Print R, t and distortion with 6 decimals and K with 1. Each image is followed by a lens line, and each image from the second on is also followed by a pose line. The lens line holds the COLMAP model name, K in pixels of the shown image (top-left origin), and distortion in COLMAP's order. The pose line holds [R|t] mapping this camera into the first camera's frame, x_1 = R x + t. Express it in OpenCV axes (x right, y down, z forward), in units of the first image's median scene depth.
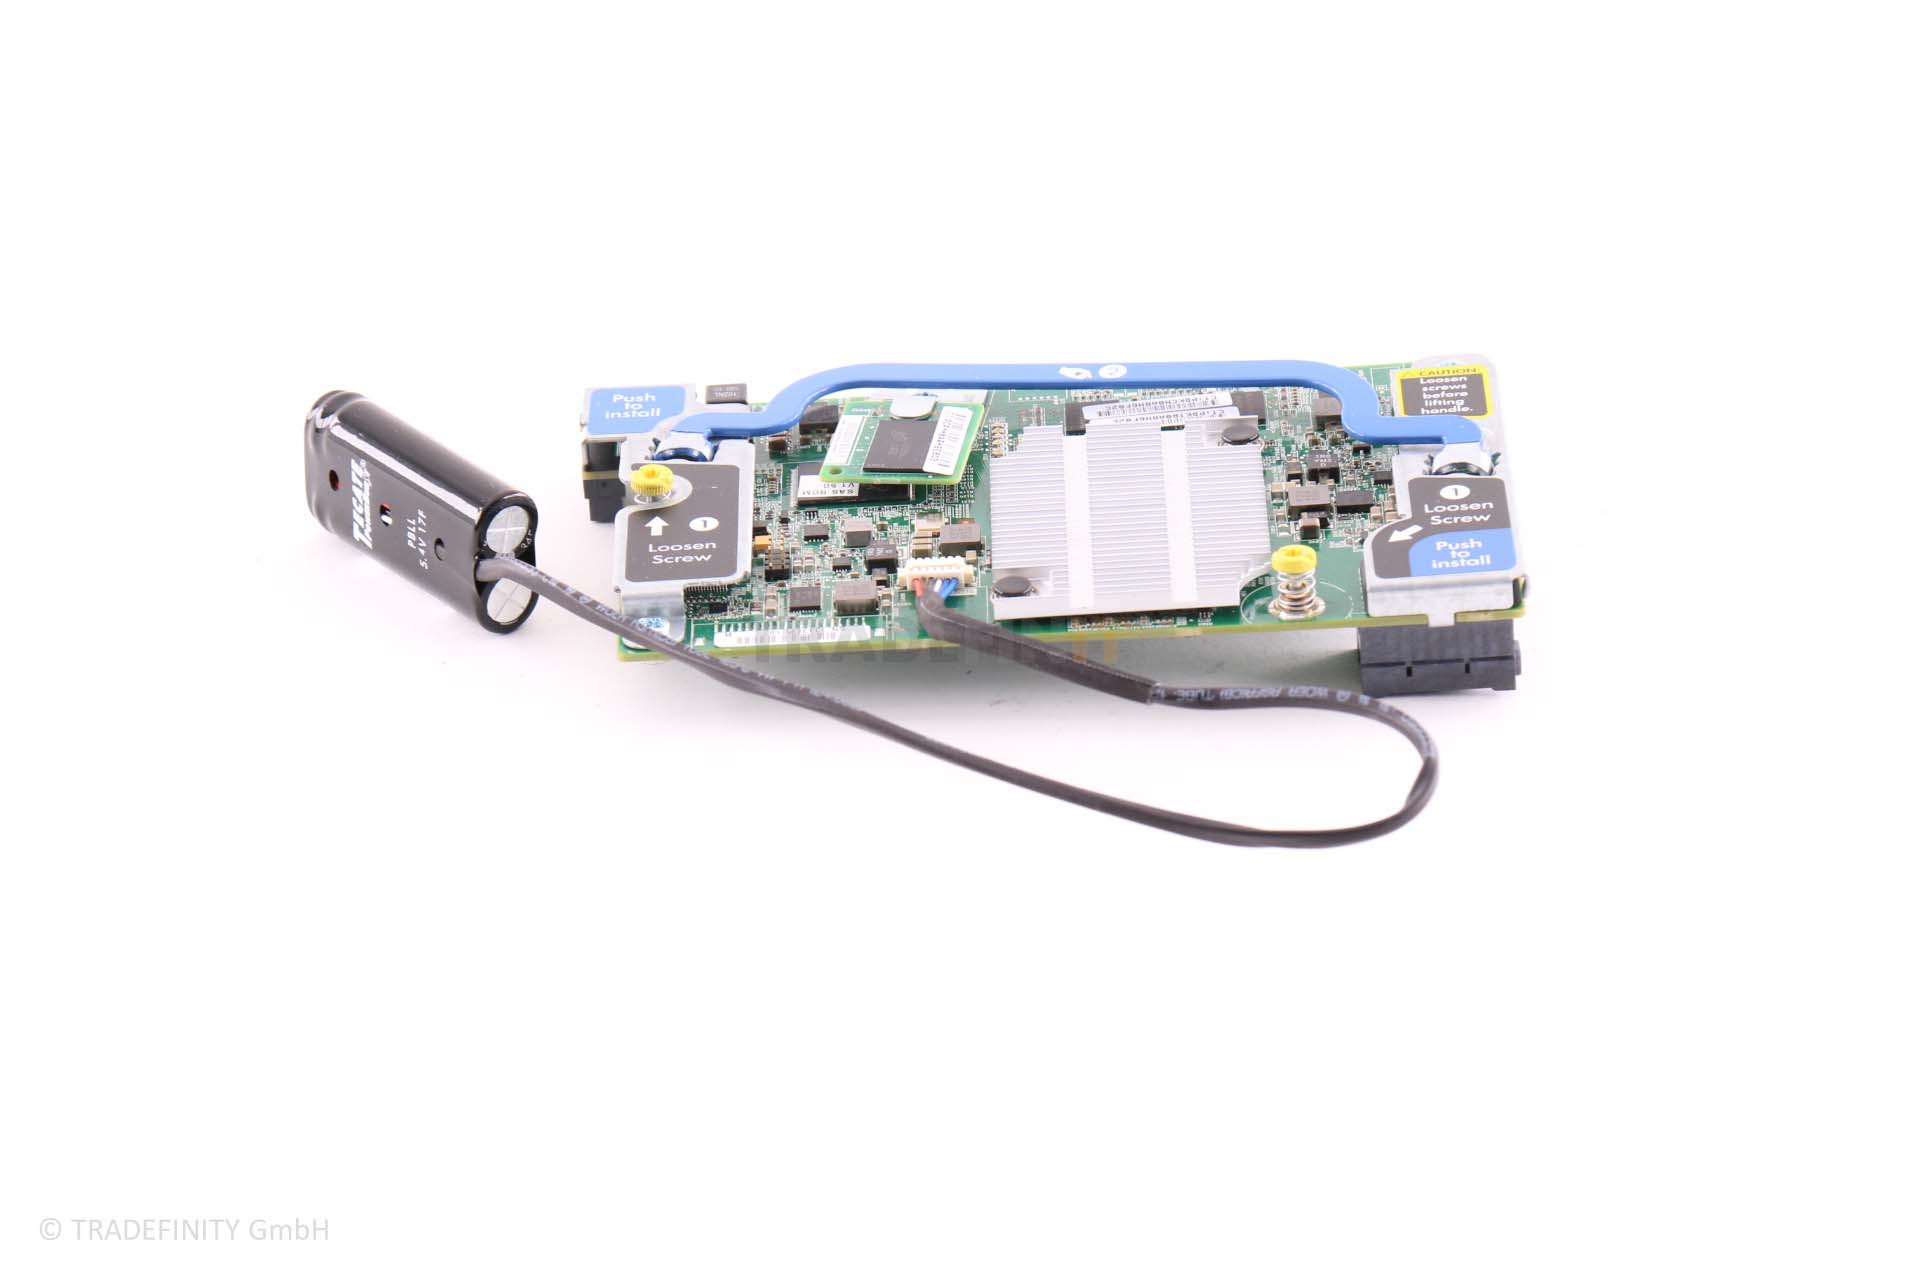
lens RADIAL K [[7781.8, 0, 923.3], [0, 7781.8, 638.7], [0, 0, 1]] dist [1.046749, 0.266644]
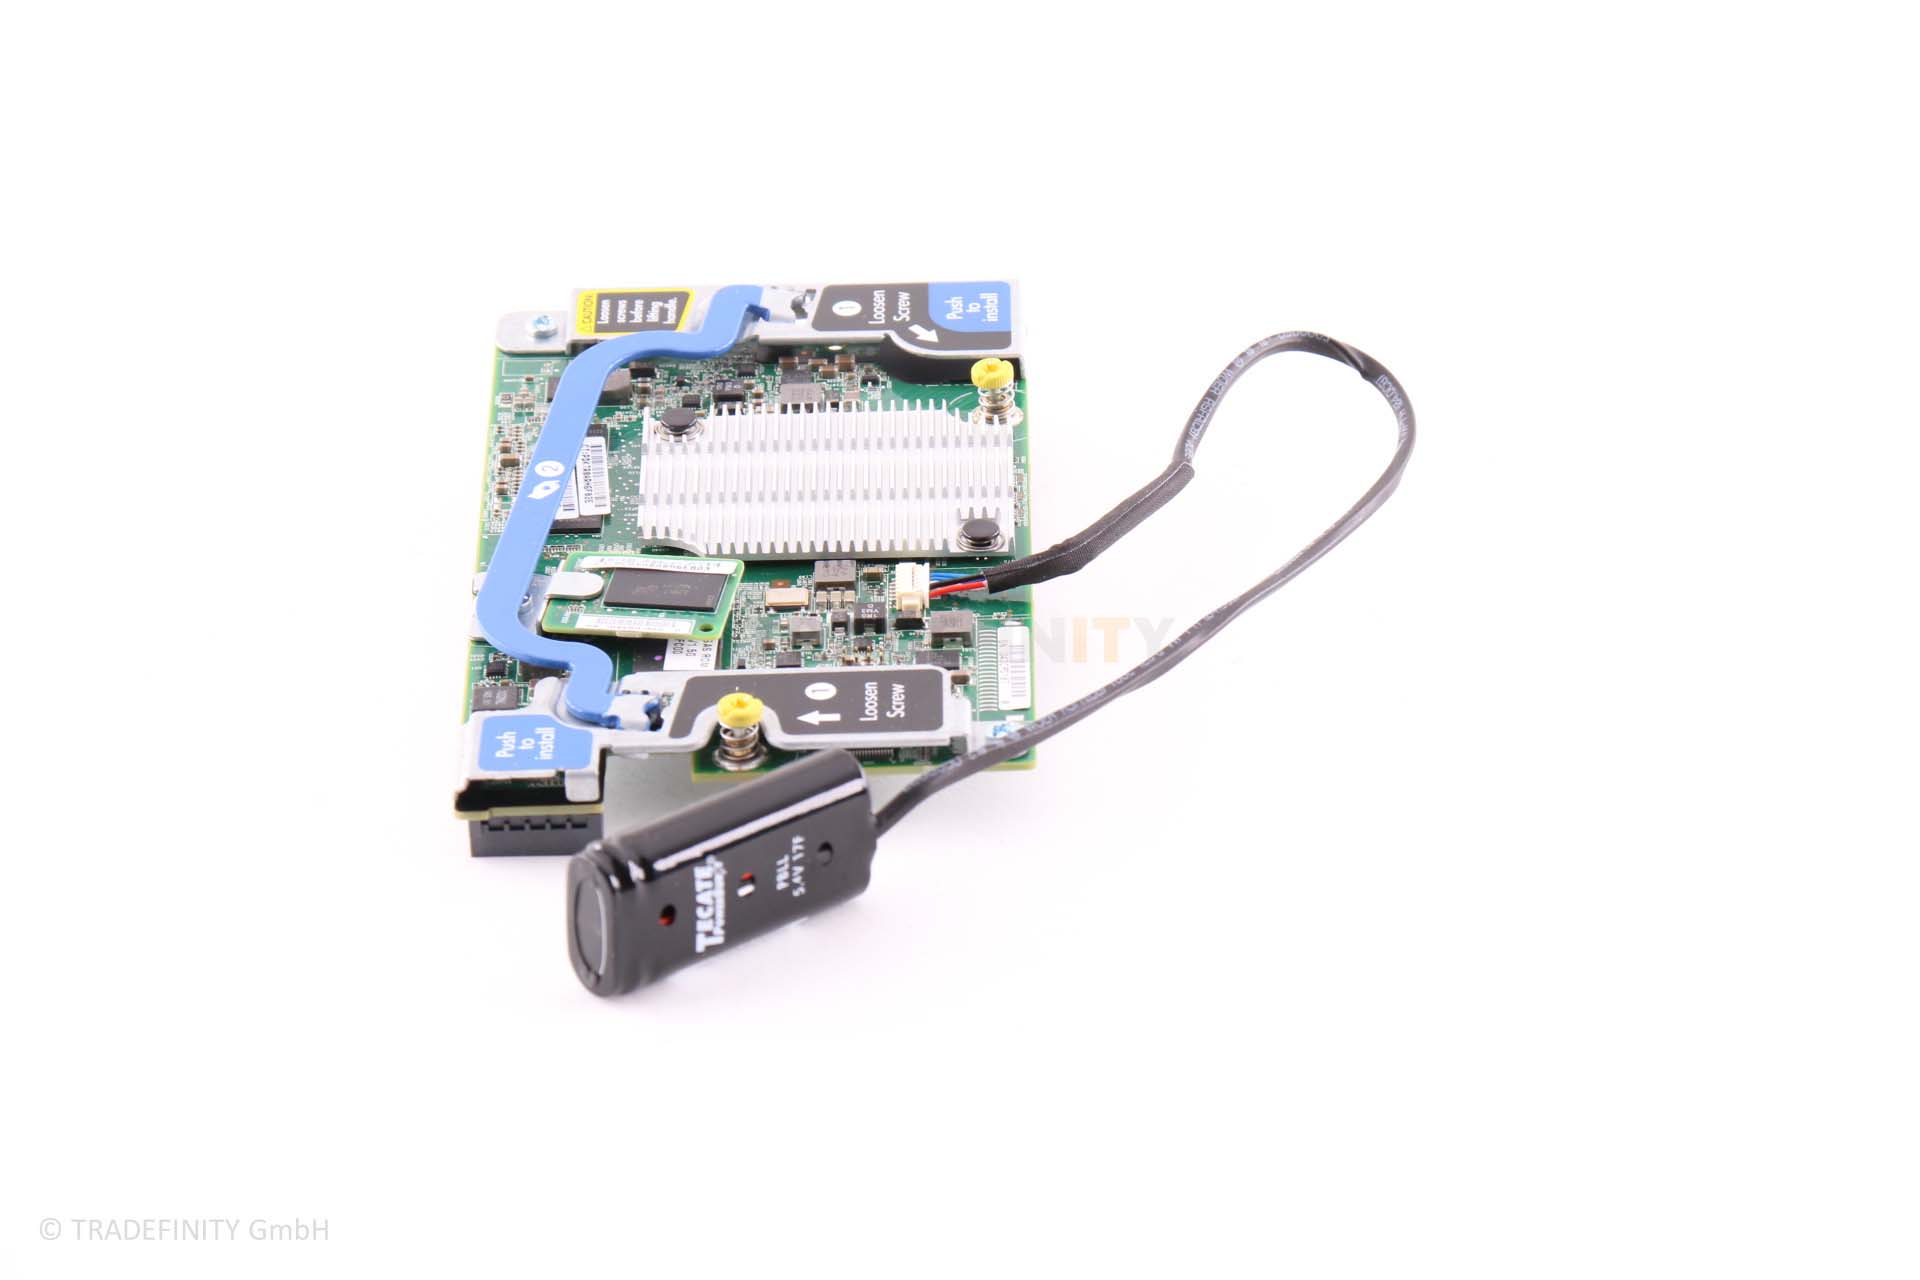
lens RADIAL K [[7781.8, 0, 923.3], [0, 7781.8, 638.7], [0, 0, 1]] dist [1.046749, 0.266644]
pose [[0.008742, -0.479394, 0.877556, -0.861594], [0.494226, 0.764980, 0.412972, -0.407435], [-0.869289, 0.430101, 0.243616, 0.751118]]
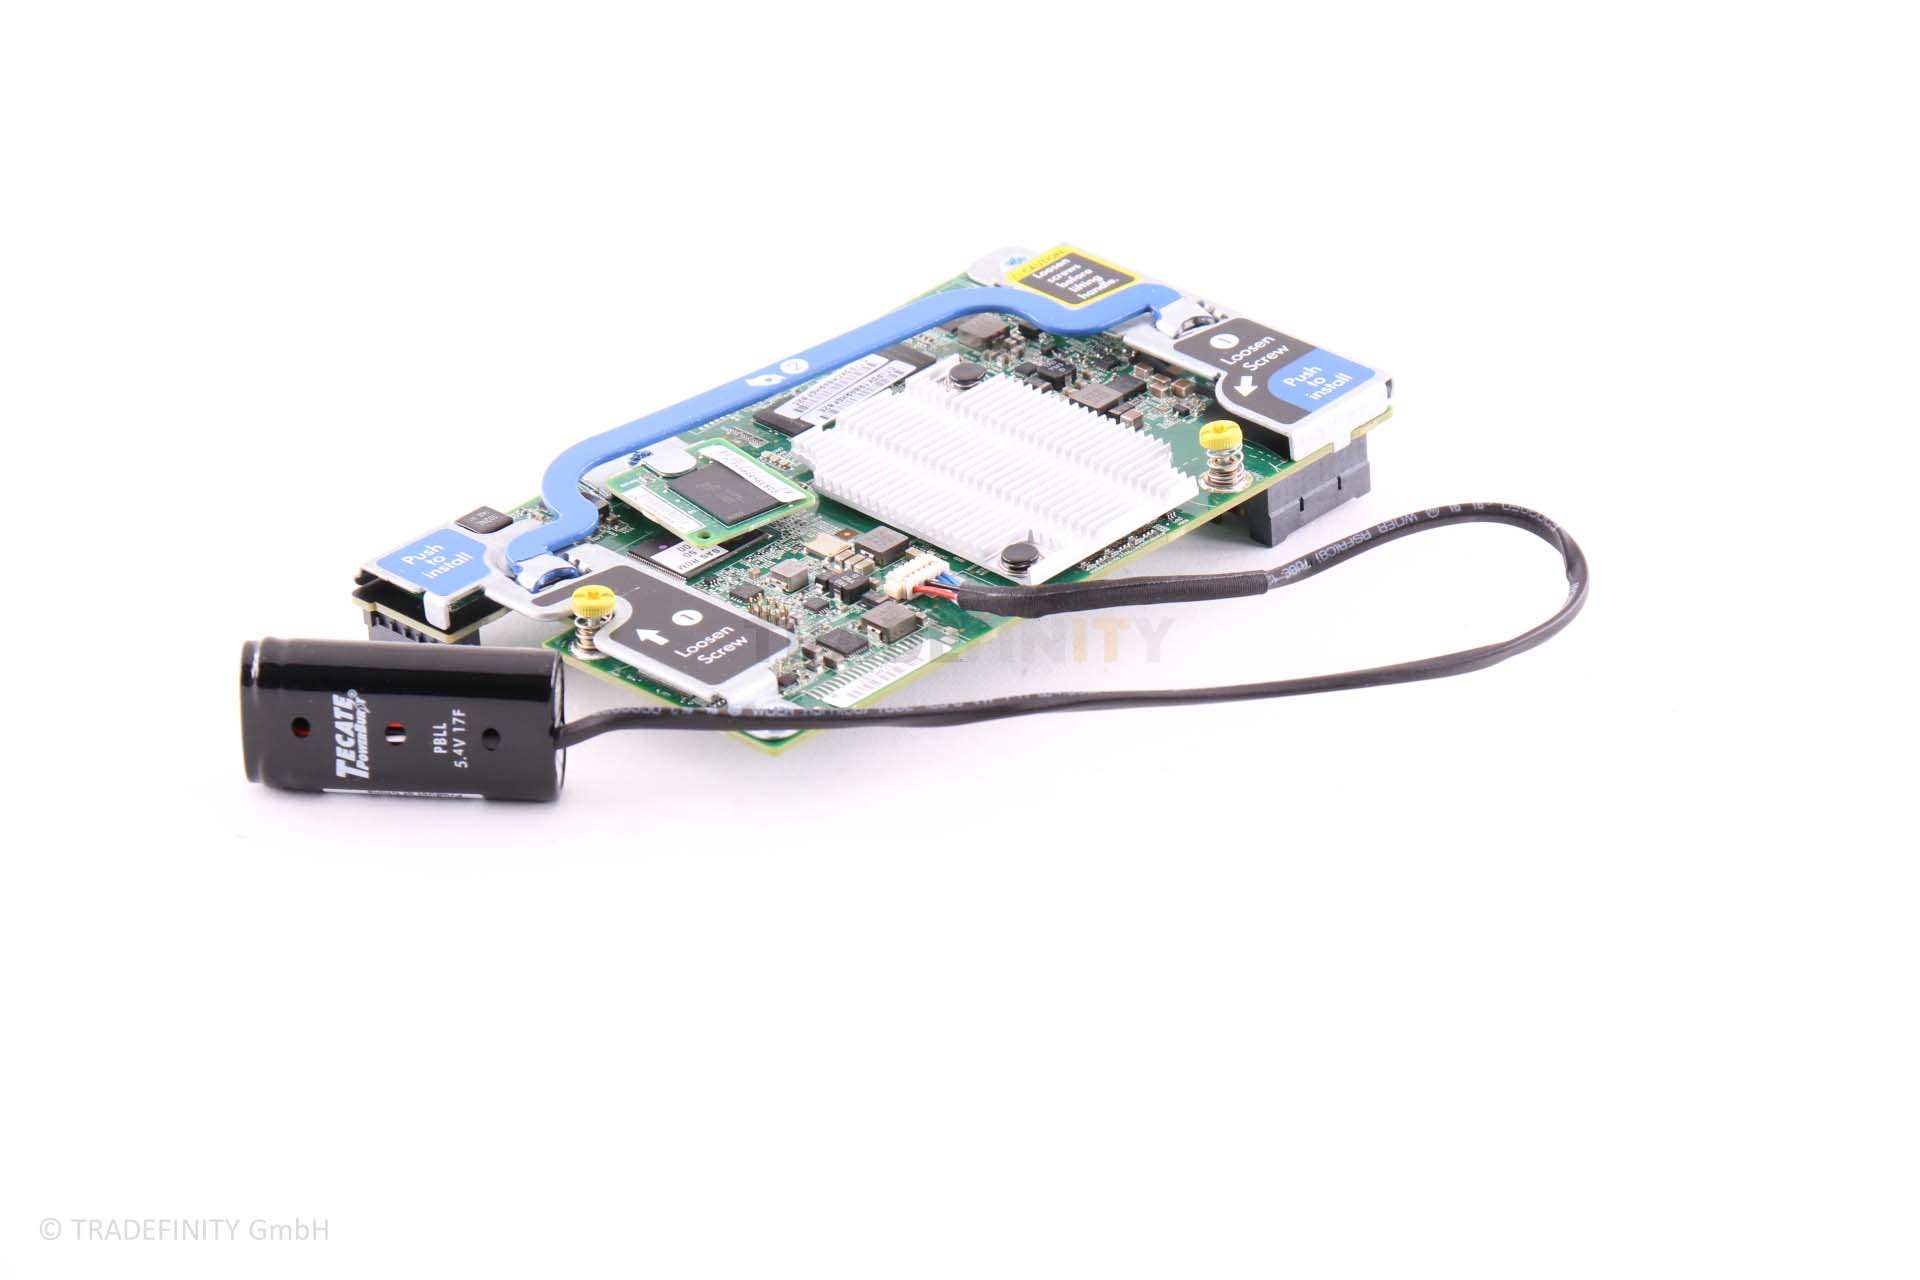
lens RADIAL K [[7781.8, 0, 923.3], [0, 7781.8, 638.7], [0, 0, 1]] dist [1.046749, 0.266644]
pose [[0.710334, -0.340888, 0.615810, -0.605631], [0.343802, 0.931465, 0.119049, -0.117918], [-0.614187, 0.127152, 0.778849, 0.223505]]
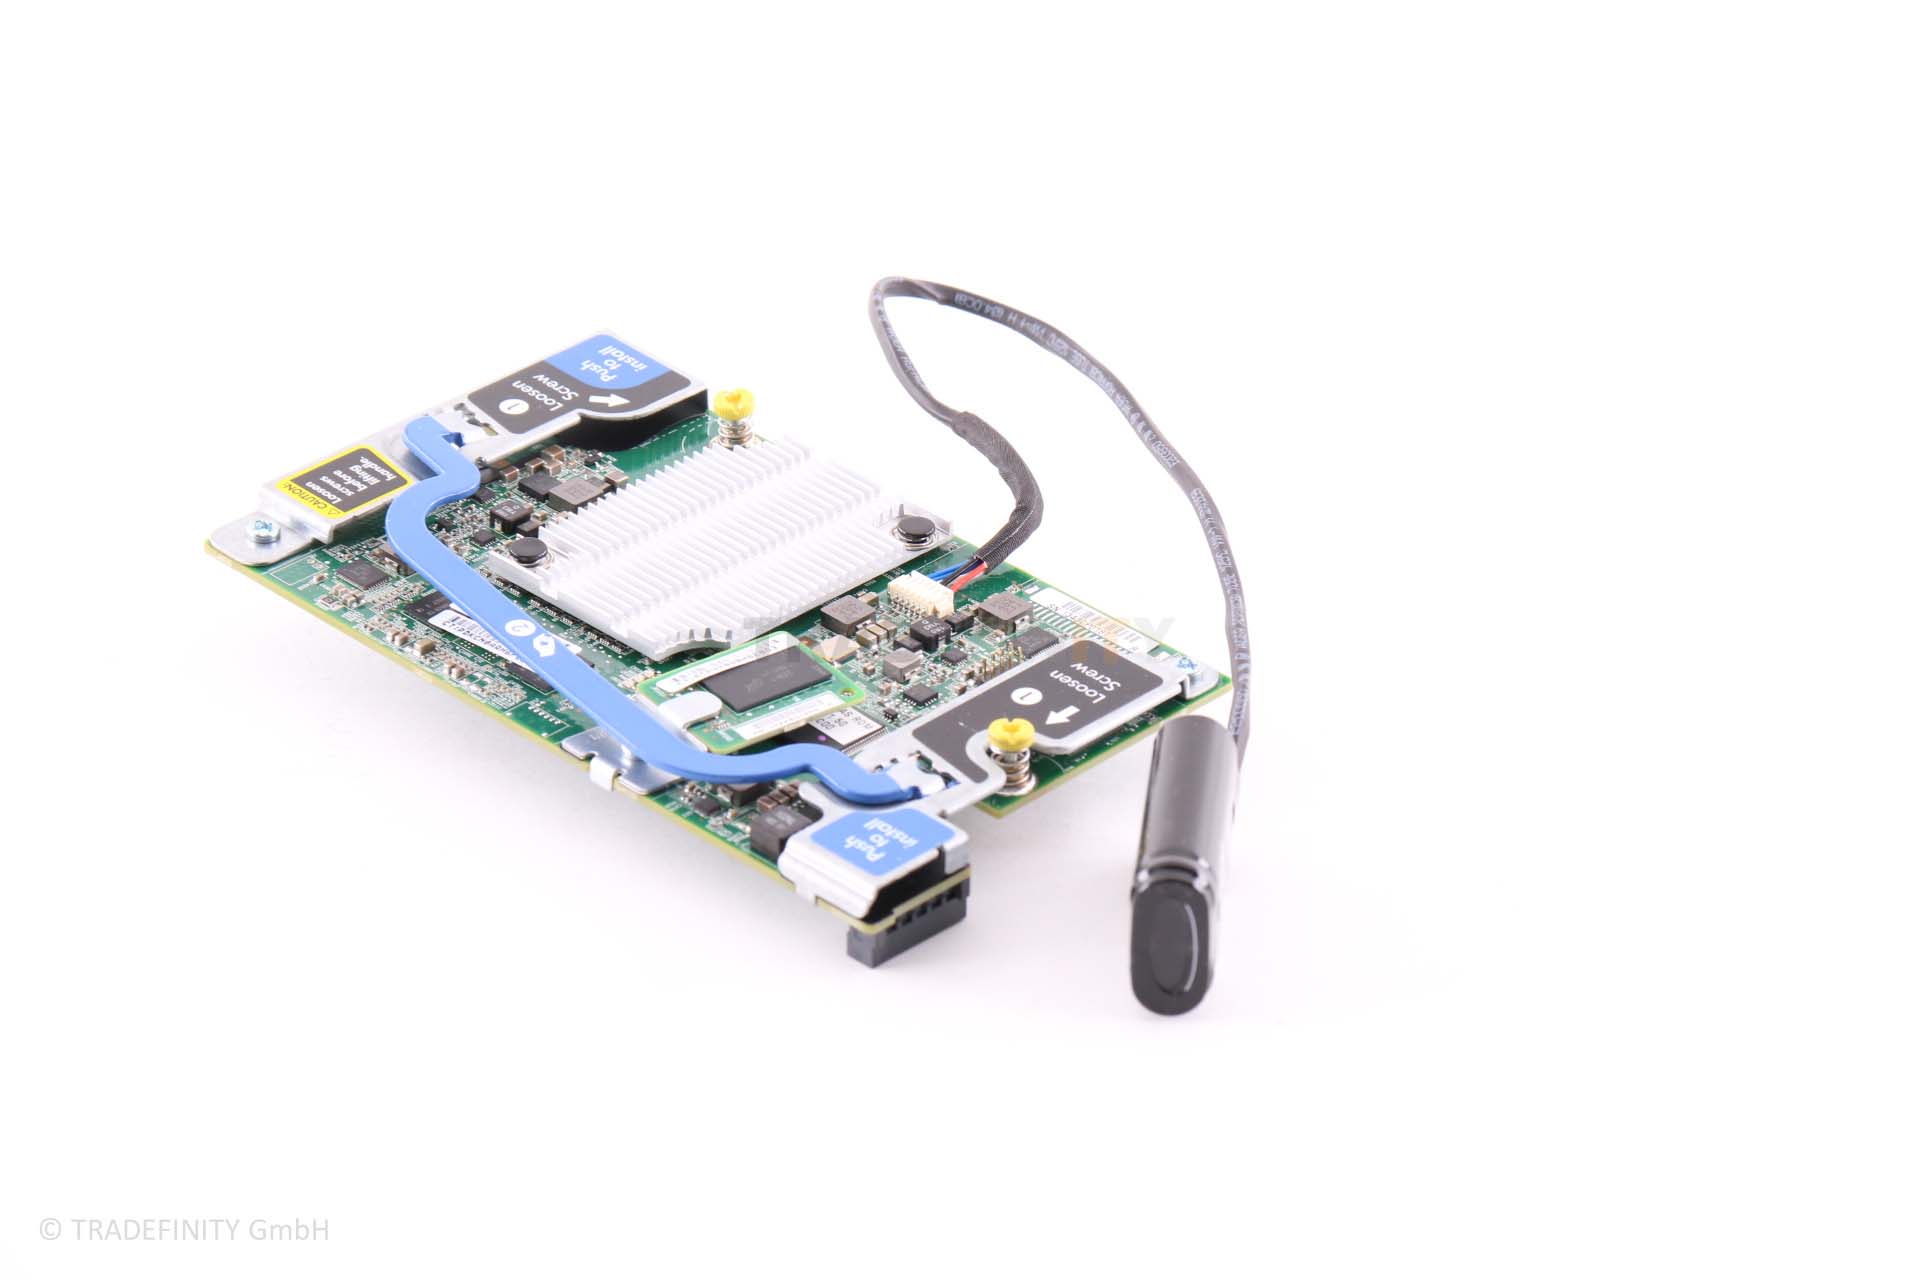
lens RADIAL K [[7781.8, 0, 923.3], [0, 7781.8, 638.7], [0, 0, 1]] dist [1.046749, 0.266644]
pose [[-0.701616, -0.337140, 0.627751, -0.617529], [0.356688, 0.596490, 0.719008, -0.711854], [-0.616854, 0.728379, -0.298253, 1.285227]]
